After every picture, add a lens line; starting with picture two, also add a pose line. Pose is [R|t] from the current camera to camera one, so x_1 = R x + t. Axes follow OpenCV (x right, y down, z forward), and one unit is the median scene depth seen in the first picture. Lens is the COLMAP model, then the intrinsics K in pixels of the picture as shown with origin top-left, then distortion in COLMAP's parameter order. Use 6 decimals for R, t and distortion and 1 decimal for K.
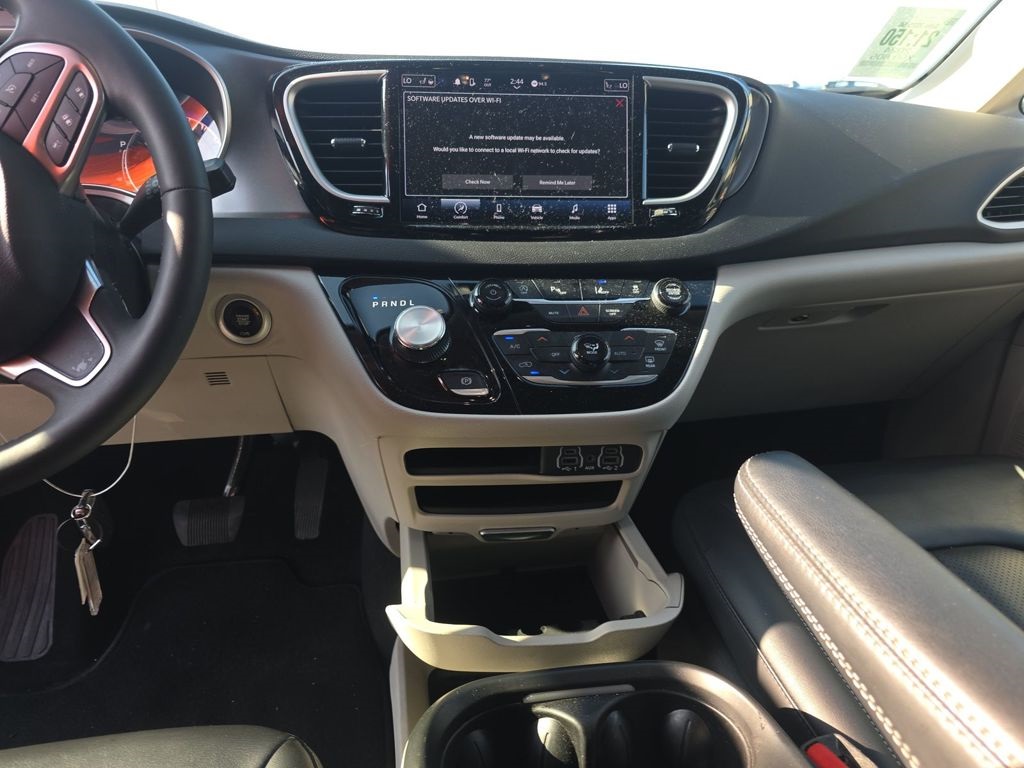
lens RADIAL K [[620.0, 0, 512.0], [0, 620.0, 384.0], [0, 0, 1]] dist [0.024685, -0.025490]
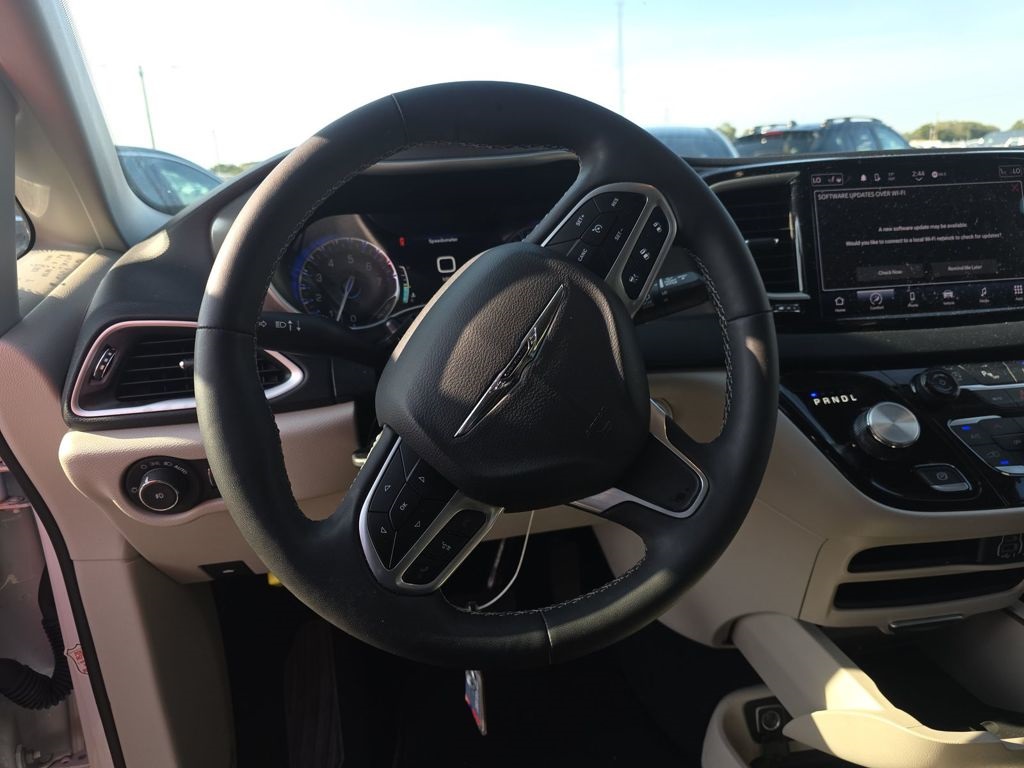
lens RADIAL K [[620.0, 0, 512.0], [0, 620.0, 384.0], [0, 0, 1]] dist [0.024685, -0.025490]
pose [[0.998005, -0.063079, 0.002742, -0.683278], [0.063113, 0.995403, -0.072040, -0.111152], [0.001814, 0.072069, 0.997398, 0.003504]]
